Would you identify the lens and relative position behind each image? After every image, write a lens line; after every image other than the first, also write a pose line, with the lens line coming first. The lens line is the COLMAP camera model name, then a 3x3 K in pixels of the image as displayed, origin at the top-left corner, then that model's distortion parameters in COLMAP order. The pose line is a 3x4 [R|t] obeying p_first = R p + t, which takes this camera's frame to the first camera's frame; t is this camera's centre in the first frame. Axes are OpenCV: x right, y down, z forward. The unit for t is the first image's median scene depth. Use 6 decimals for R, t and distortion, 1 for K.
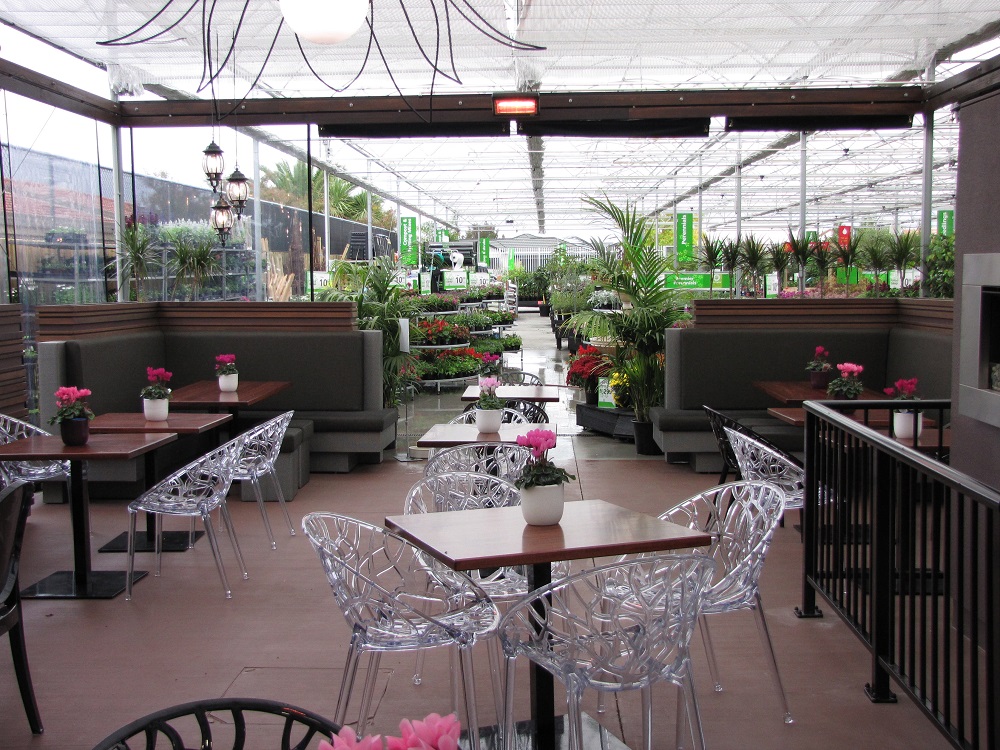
lens RADIAL K [[1192.0, 0, 500.0], [0, 1192.0, 375.0], [0, 0, 1]] dist [0.000137, -0.003996]
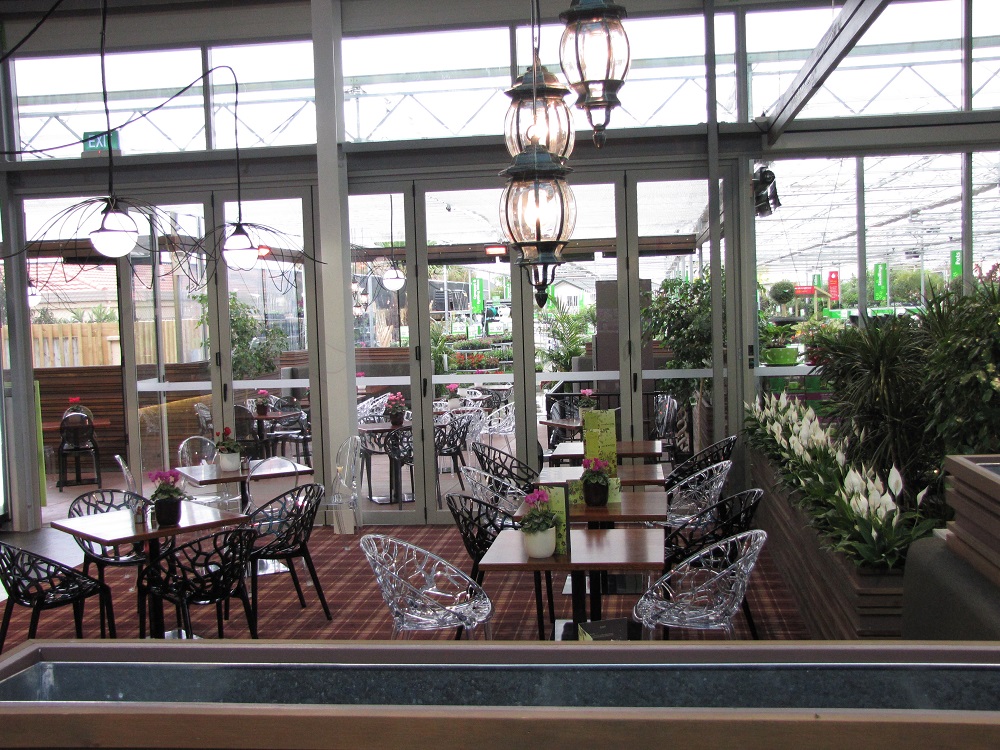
lens RADIAL K [[1192.0, 0, 500.0], [0, 1192.0, 375.0], [0, 0, 1]] dist [0.000137, -0.003996]
pose [[0.996215, -0.017256, -0.085189, 0.185162], [0.014972, 0.999513, -0.027371, 0.044898], [0.085620, 0.025992, 0.995989, -1.016769]]
